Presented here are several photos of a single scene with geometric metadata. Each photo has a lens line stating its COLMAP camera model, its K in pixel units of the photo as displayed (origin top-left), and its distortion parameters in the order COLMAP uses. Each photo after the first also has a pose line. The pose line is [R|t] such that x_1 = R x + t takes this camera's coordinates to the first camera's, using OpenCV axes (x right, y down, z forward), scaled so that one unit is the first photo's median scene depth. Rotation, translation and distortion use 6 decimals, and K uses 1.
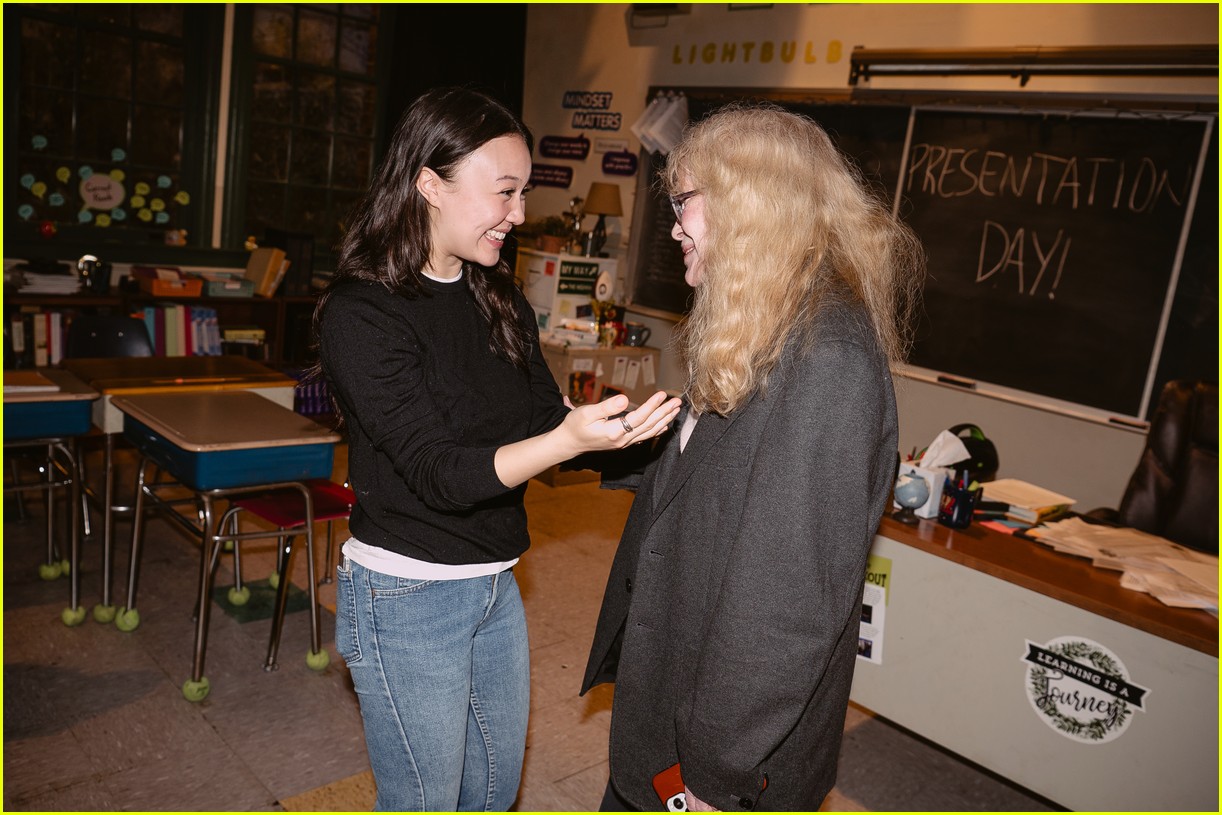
lens RADIAL K [[965.6, 0, 607.5], [0, 965.6, 396.1], [0, 0, 1]] dist [-0.066954, 0.034737]
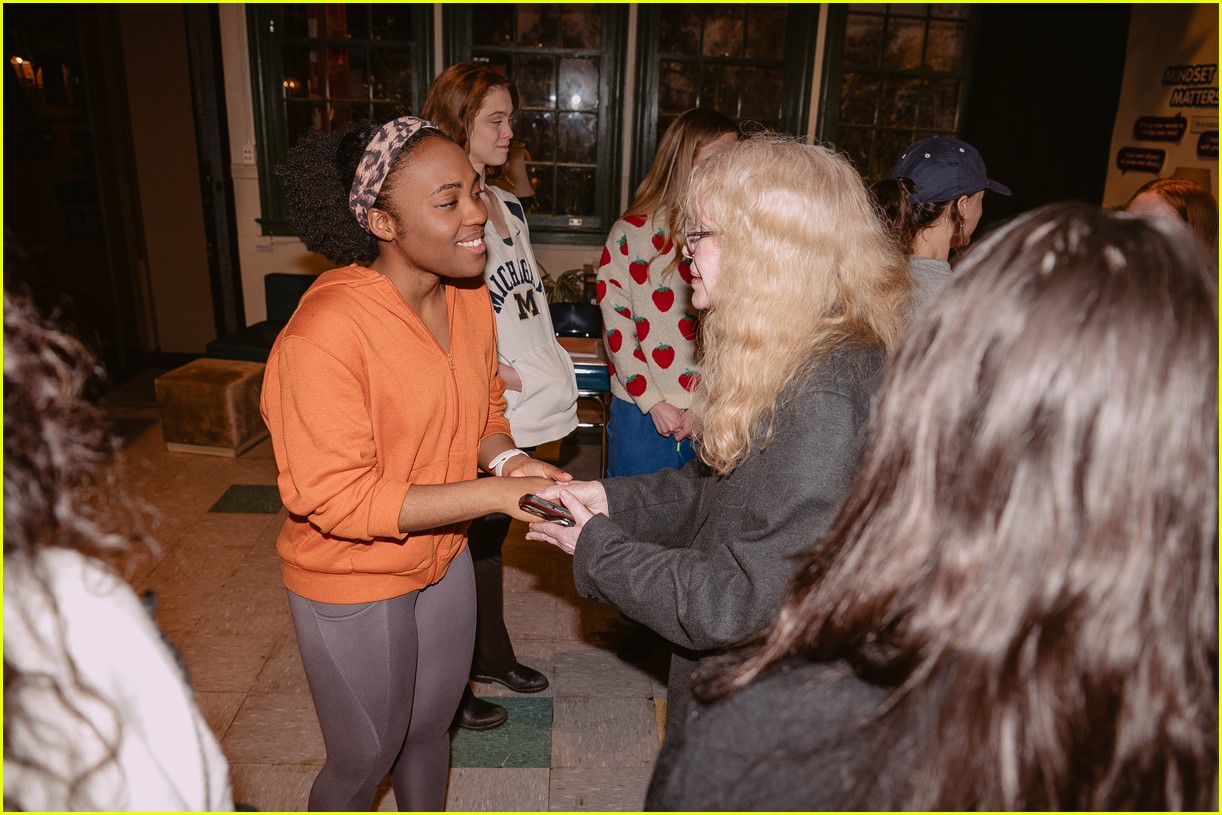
lens RADIAL K [[863.8, 0, 614.3], [0, 863.8, 416.4], [0, 0, 1]] dist [-0.064317, 0.007009]
pose [[0.747886, 0.126060, -0.651748, 0.146938], [-0.078425, 0.991707, 0.101821, -0.029054], [0.659178, -0.025037, 0.751570, 0.049426]]
